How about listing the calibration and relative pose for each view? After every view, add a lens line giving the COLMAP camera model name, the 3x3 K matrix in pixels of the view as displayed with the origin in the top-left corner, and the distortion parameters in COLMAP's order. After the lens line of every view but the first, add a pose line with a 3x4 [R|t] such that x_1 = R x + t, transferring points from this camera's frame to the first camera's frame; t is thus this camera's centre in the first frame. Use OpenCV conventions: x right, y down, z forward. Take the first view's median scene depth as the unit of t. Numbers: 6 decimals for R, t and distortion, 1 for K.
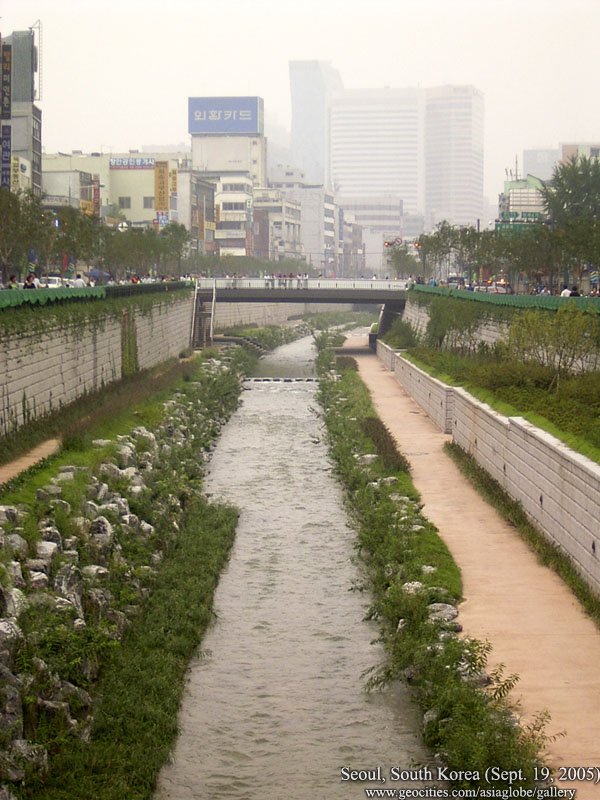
lens RADIAL K [[2017.8, 0, 300.0], [0, 2017.8, 400.0], [0, 0, 1]] dist [0.056087, -0.086448]
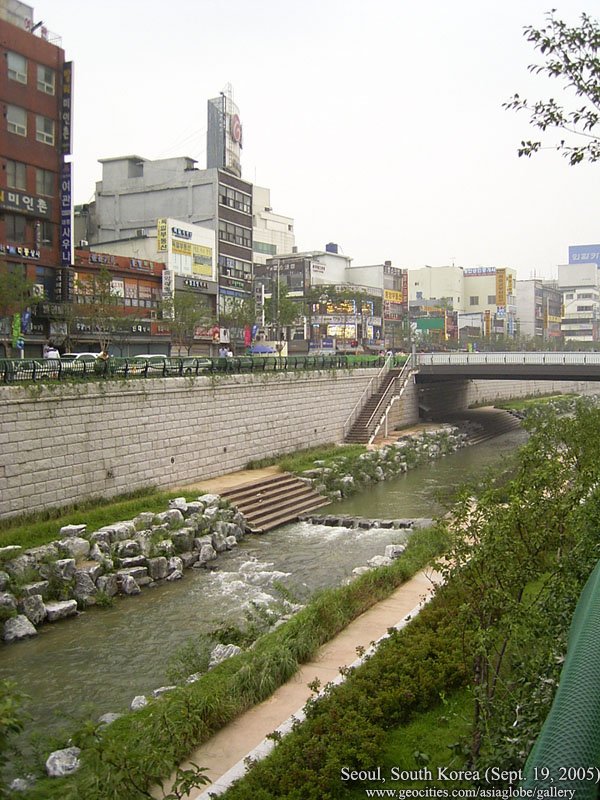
lens RADIAL K [[875.0, 0, 300.0], [0, 875.0, 400.0], [0, 0, 1]] dist [-0.123345, -0.003236]
pose [[0.914797, 0.010180, -0.403785, 0.033473], [-0.015190, 0.999842, -0.009205, -0.018134], [0.403627, 0.014555, 0.914808, 0.323229]]
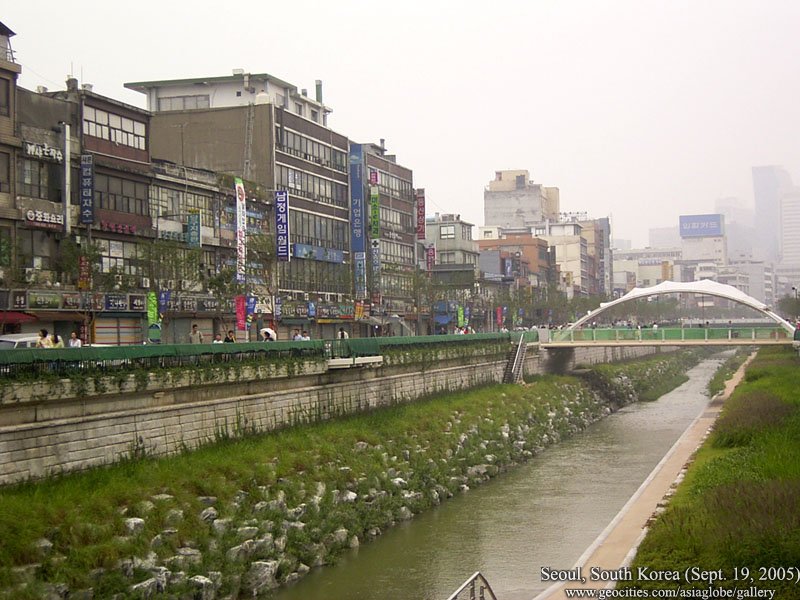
lens RADIAL K [[1480.1, 0, 400.0], [0, 1480.1, 300.0], [0, 0, 1]] dist [0.213044, 0.007174]
pose [[0.969839, -0.031839, -0.241658, 0.024168], [0.013896, 0.997042, -0.075593, 0.020761], [0.243350, 0.069955, 0.967413, -0.366445]]
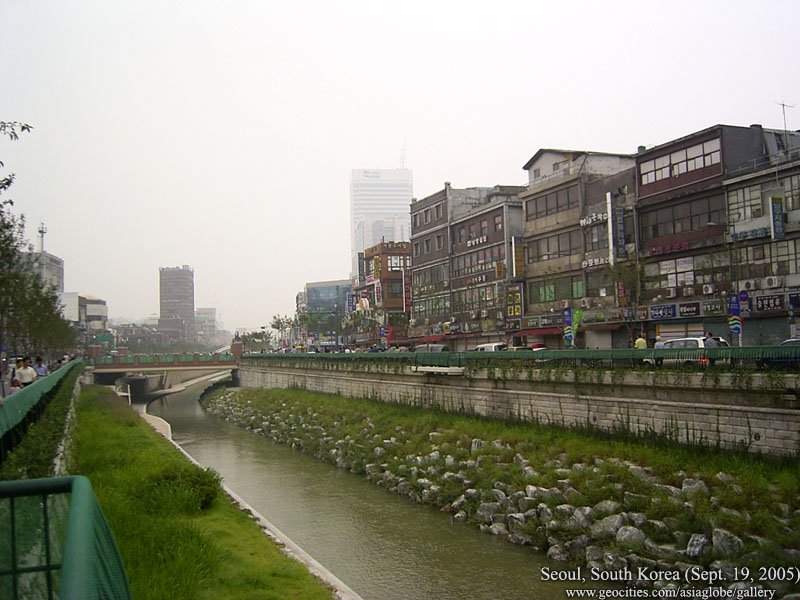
lens RADIAL K [[875.0, 0, 400.0], [0, 875.0, 300.0], [0, 0, 1]] dist [-0.123345, -0.003236]
pose [[-0.934191, -0.001595, -0.356769, 0.068009], [0.000638, 0.999981, -0.006140, -0.117372], [0.356772, -0.005963, -0.934172, 2.161688]]
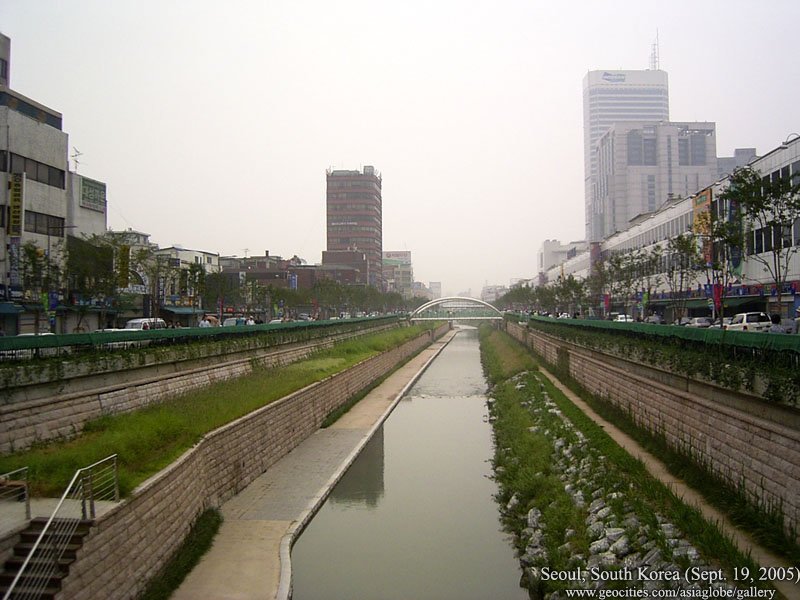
lens RADIAL K [[875.0, 0, 400.0], [0, 875.0, 300.0], [0, 0, 1]] dist [-0.123345, -0.003236]
pose [[-0.988537, -0.000535, -0.150977, 0.021484], [-0.006917, 0.999104, 0.041750, -0.098423], [0.150819, 0.042316, -0.987655, 1.818417]]
